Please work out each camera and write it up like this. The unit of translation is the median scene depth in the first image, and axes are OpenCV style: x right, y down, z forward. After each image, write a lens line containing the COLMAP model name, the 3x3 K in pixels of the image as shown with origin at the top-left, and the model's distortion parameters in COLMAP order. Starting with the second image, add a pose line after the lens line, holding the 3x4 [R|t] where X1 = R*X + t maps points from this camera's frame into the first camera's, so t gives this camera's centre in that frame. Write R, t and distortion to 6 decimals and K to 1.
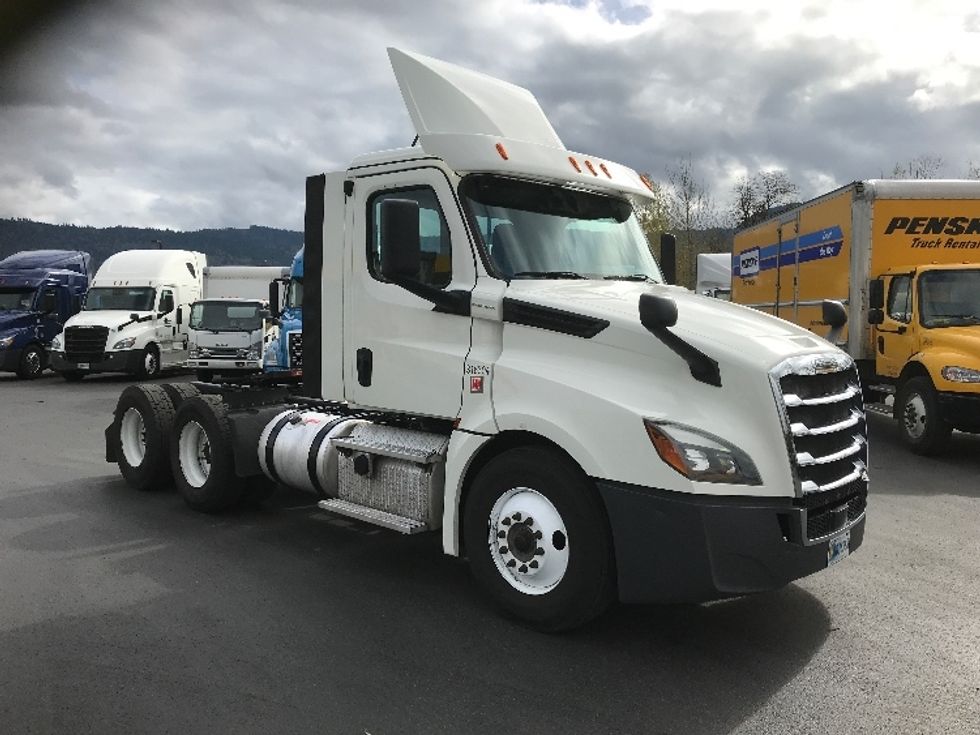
lens RADIAL K [[843.1, 0, 497.8], [0, 843.1, 350.6], [0, 0, 1]] dist [0.024077, 0.000047]
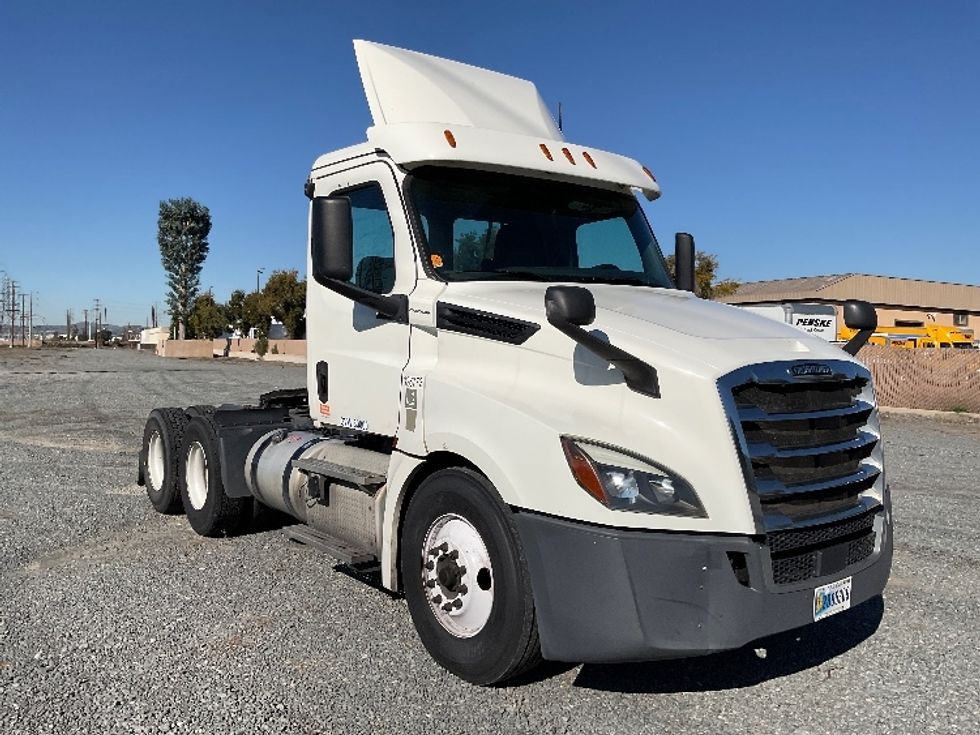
lens RADIAL K [[850.6, 0, 487.3], [0, 850.6, 375.3], [0, 0, 1]] dist [0.045034, -0.008422]
pose [[0.986173, -0.006908, -0.165574, 0.212917], [0.005942, 0.999962, -0.006328, 0.022155], [0.165611, 0.005257, 0.986177, 0.131427]]
